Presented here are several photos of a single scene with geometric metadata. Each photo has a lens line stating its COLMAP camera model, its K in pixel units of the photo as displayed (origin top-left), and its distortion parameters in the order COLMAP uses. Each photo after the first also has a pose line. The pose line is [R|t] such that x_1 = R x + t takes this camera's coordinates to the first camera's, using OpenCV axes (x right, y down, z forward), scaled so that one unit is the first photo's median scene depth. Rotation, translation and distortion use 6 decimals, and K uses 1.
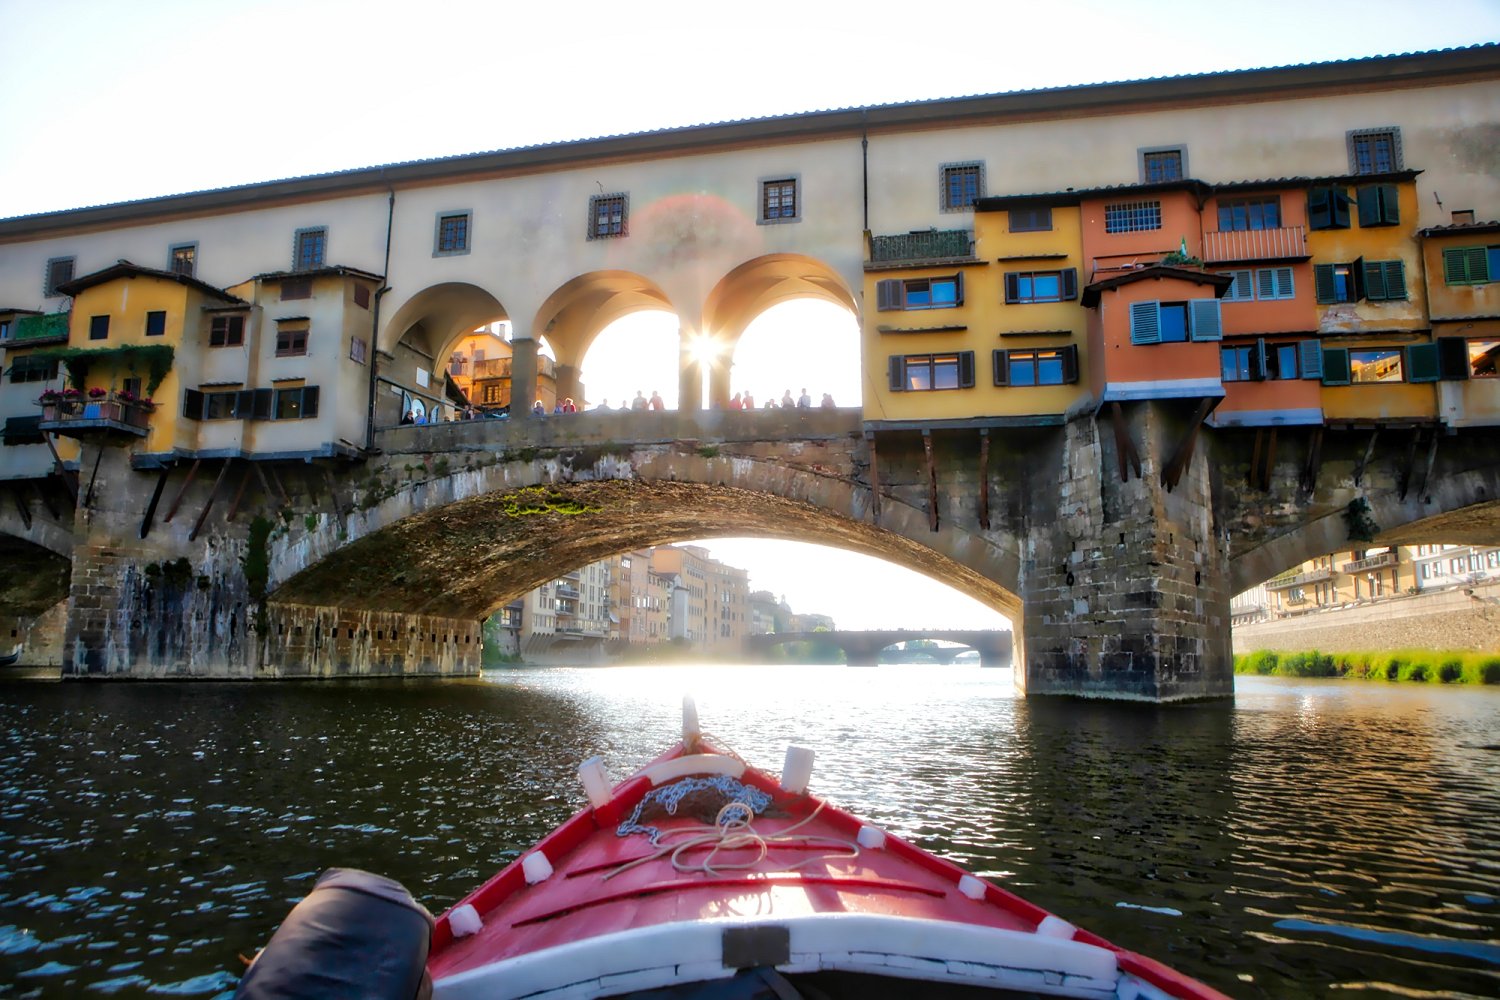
lens RADIAL K [[998.3, 0, 752.7], [0, 998.3, 525.4], [0, 0, 1]] dist [-0.061795, 0.000868]
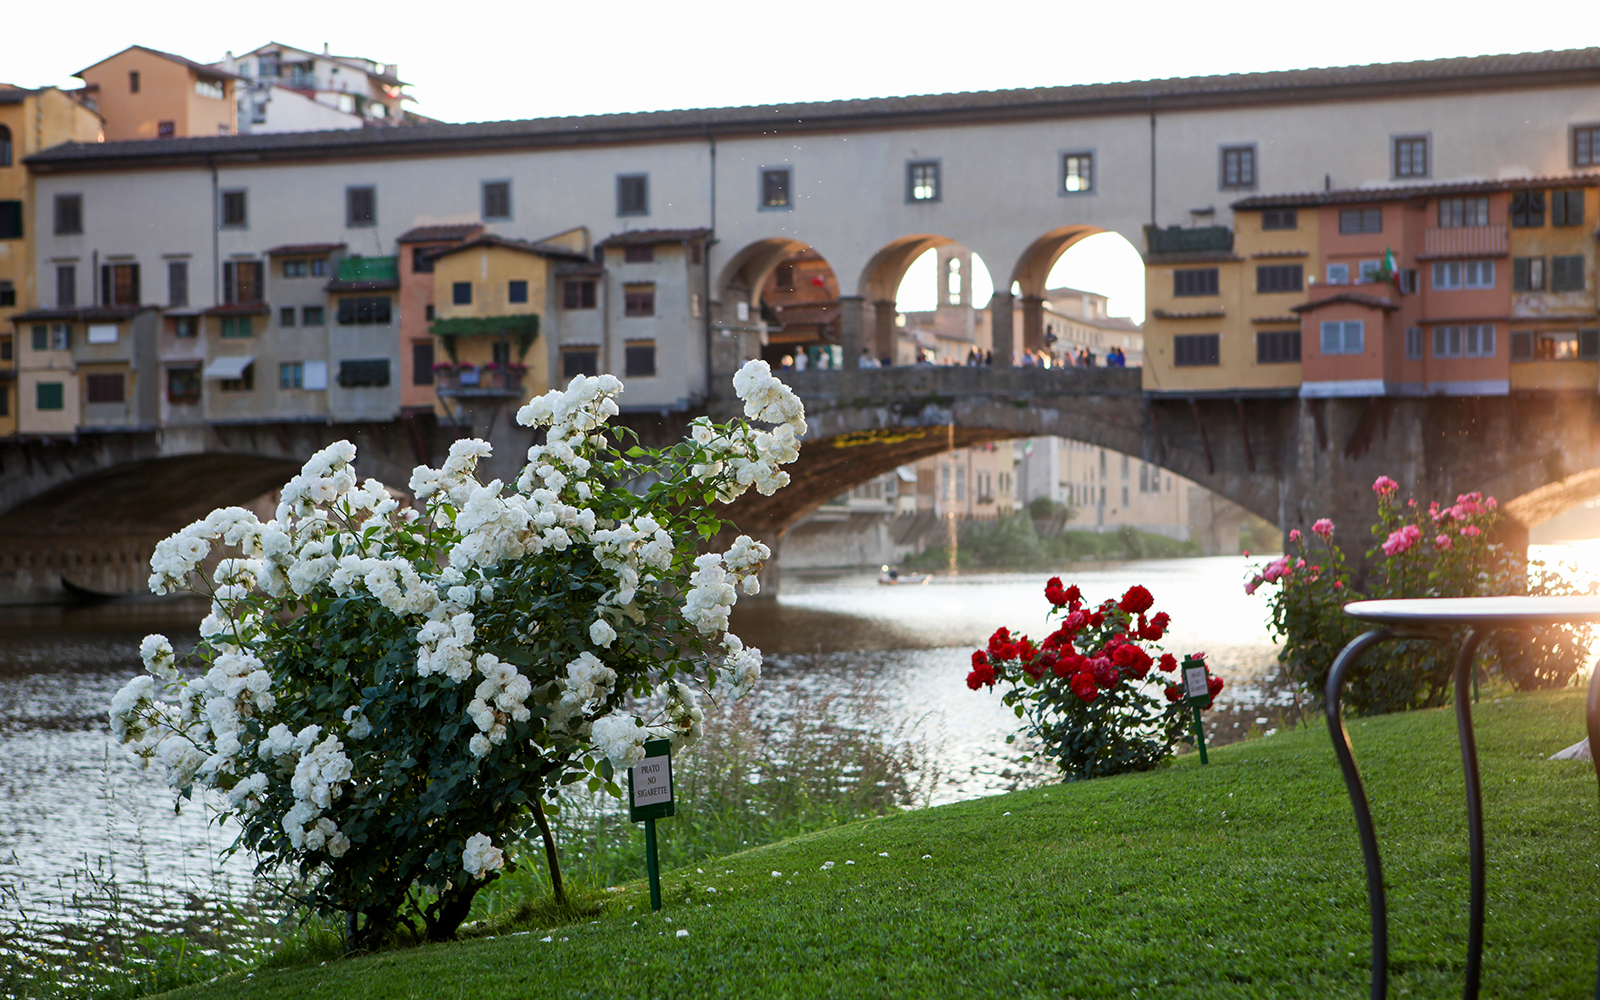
lens RADIAL K [[3140.9, 0, 800.0], [0, 3140.9, 500.0], [0, 0, 1]] dist [0.346949, 0.090006]
pose [[0.986997, -0.020990, -0.159363, 0.280768], [0.040947, 0.991561, 0.123002, -0.419350], [0.155437, -0.127928, 0.979527, -2.599375]]
